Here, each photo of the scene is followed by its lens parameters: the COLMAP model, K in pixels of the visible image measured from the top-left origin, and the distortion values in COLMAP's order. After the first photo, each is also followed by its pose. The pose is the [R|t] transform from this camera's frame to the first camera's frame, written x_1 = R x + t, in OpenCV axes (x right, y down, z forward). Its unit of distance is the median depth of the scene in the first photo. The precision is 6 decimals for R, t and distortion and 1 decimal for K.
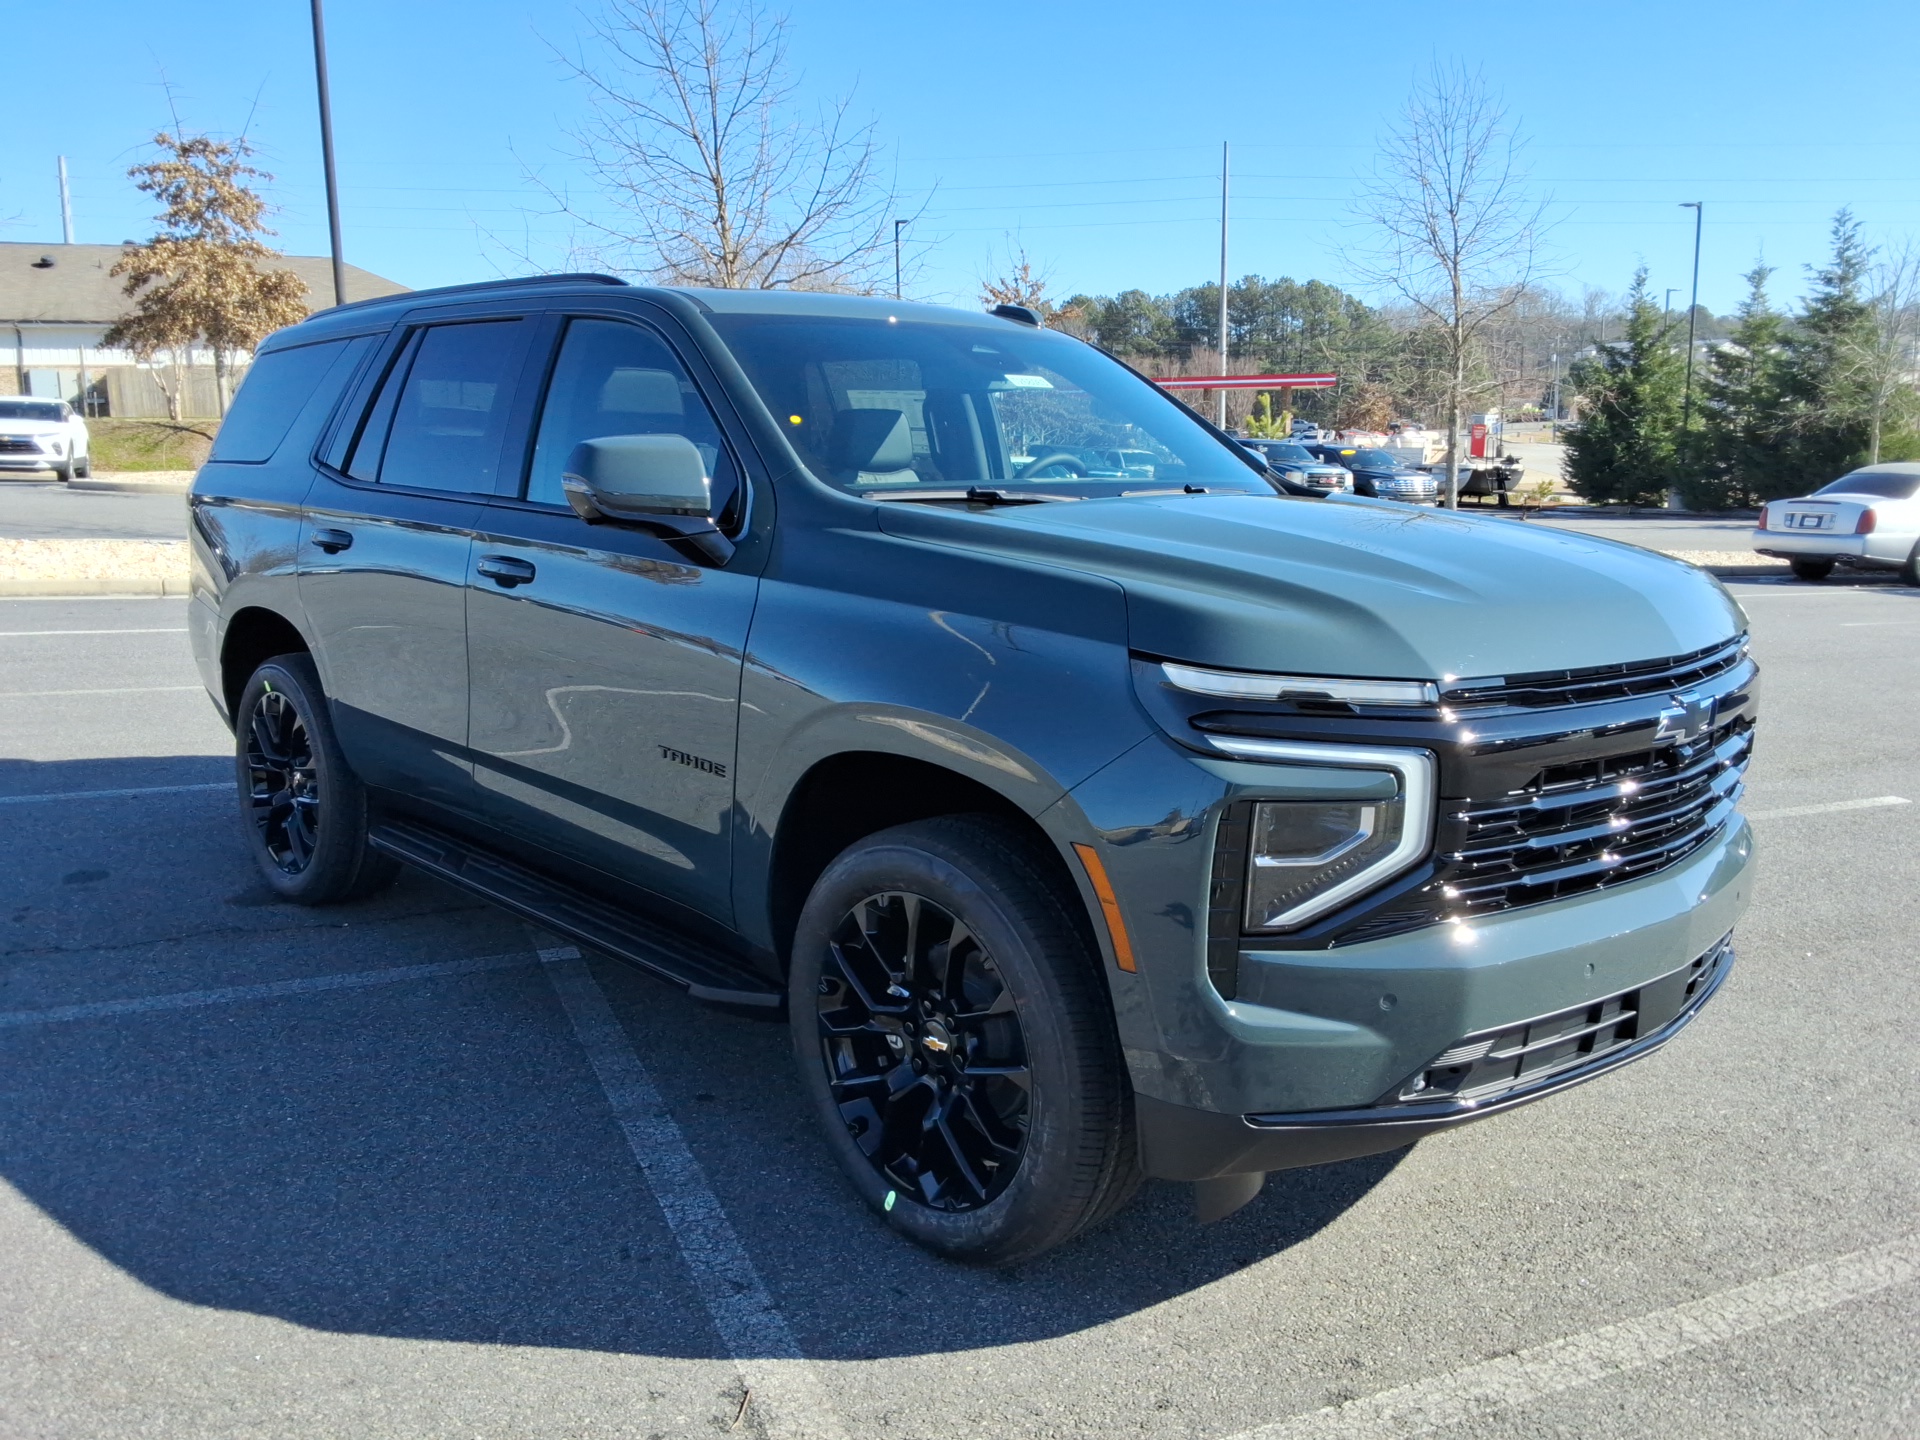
lens RADIAL K [[1544.1, 0, 969.7], [0, 1544.1, 699.1], [0, 0, 1]] dist [0.107399, -0.166903]
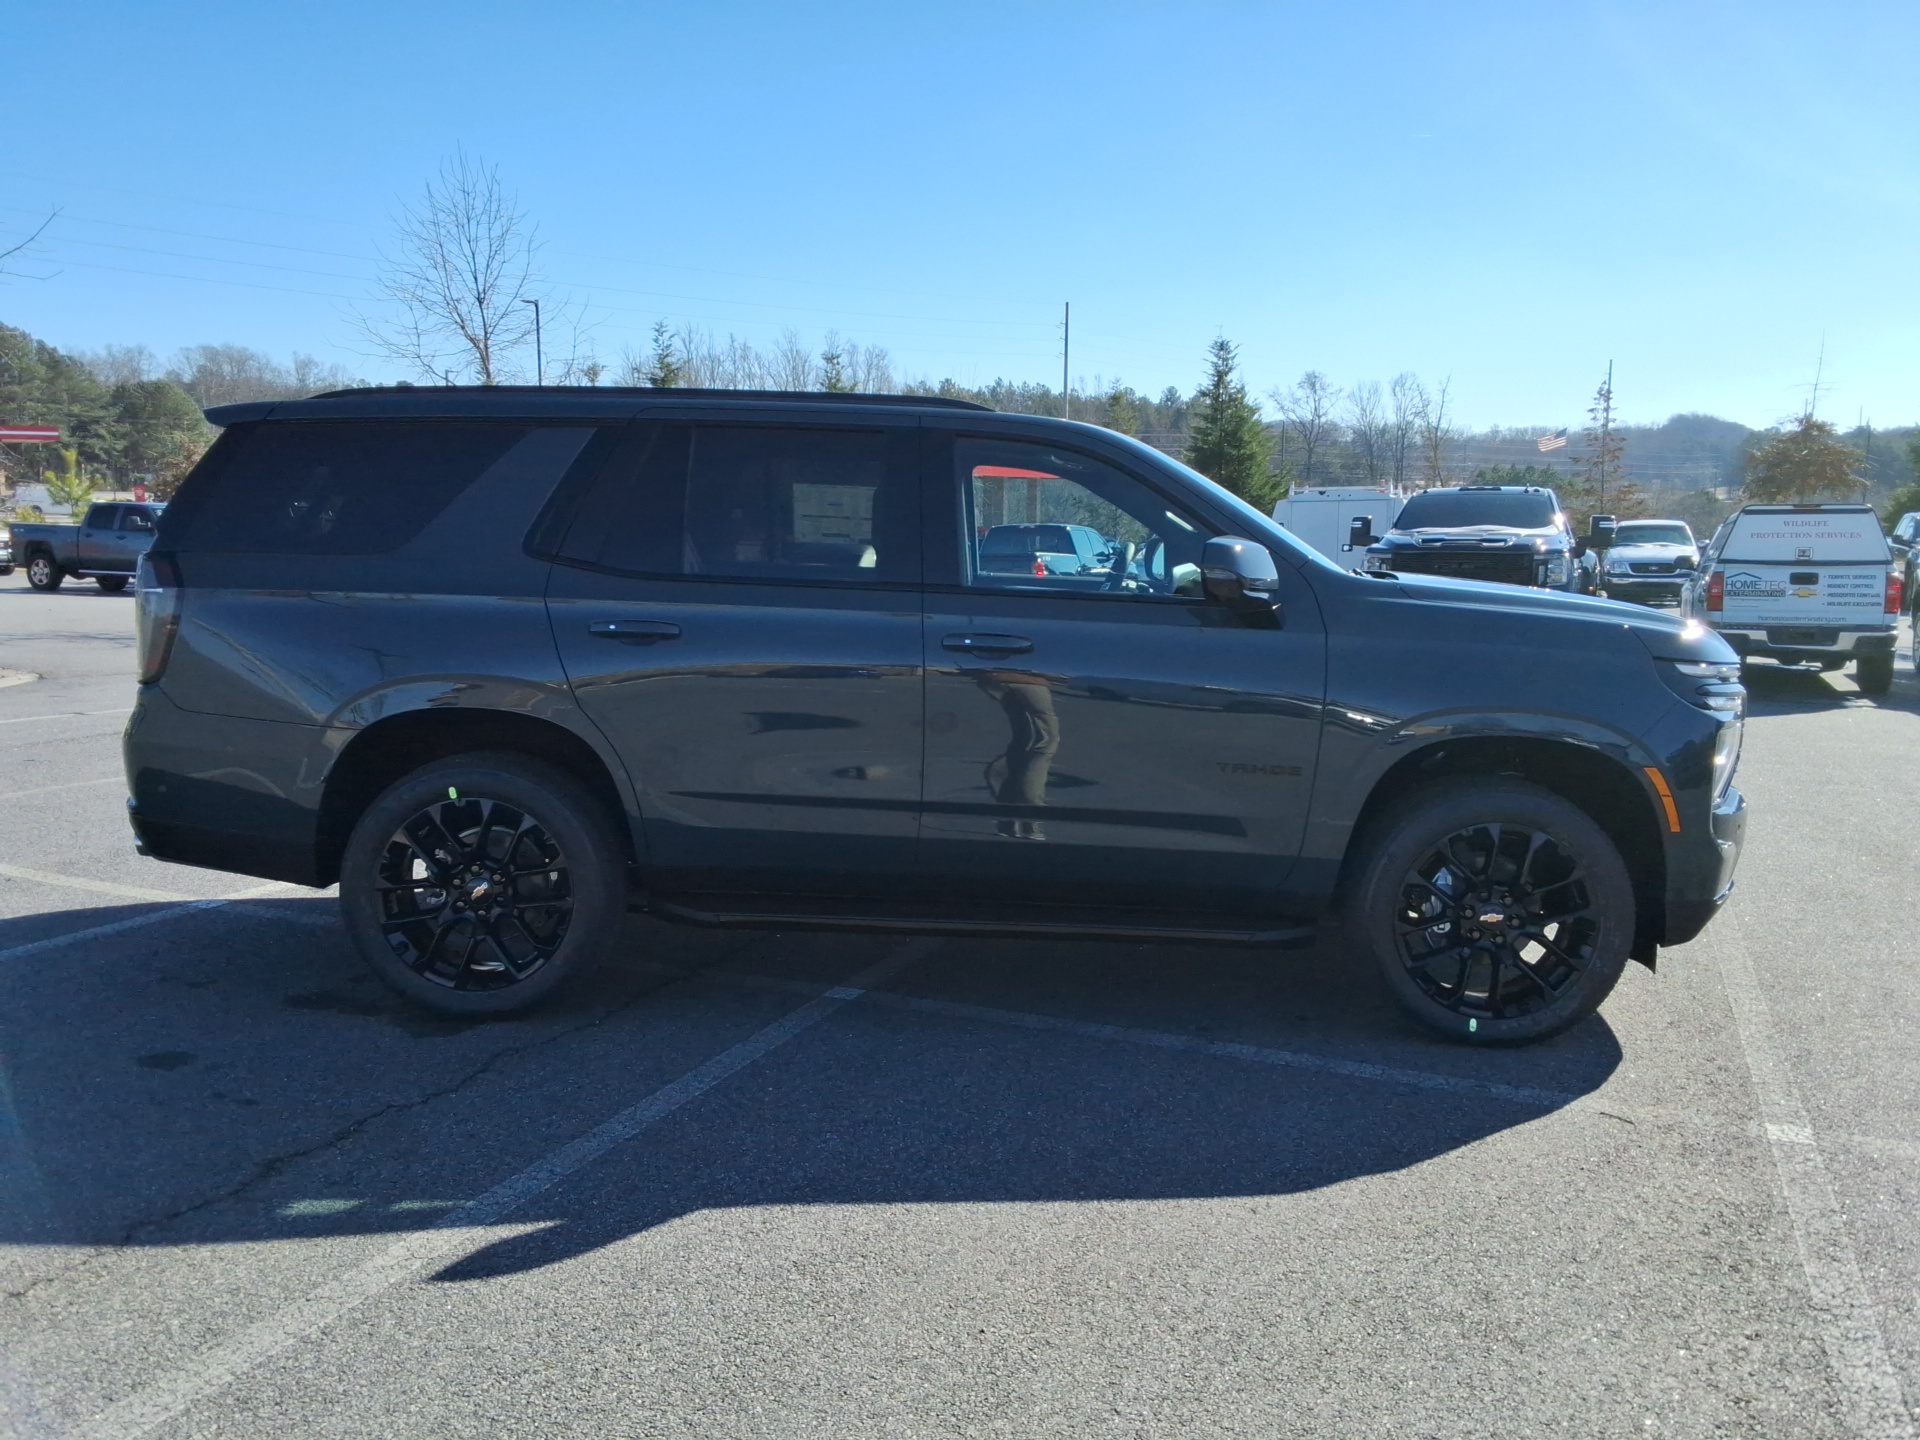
lens RADIAL K [[1544.1, 0, 969.7], [0, 1544.1, 699.1], [0, 0, 1]] dist [0.107399, -0.166903]
pose [[0.710630, -0.071221, 0.699951, -0.219871], [0.100303, 0.994957, -0.000595, -0.007908], [-0.696379, 0.070631, 0.714190, 0.030936]]
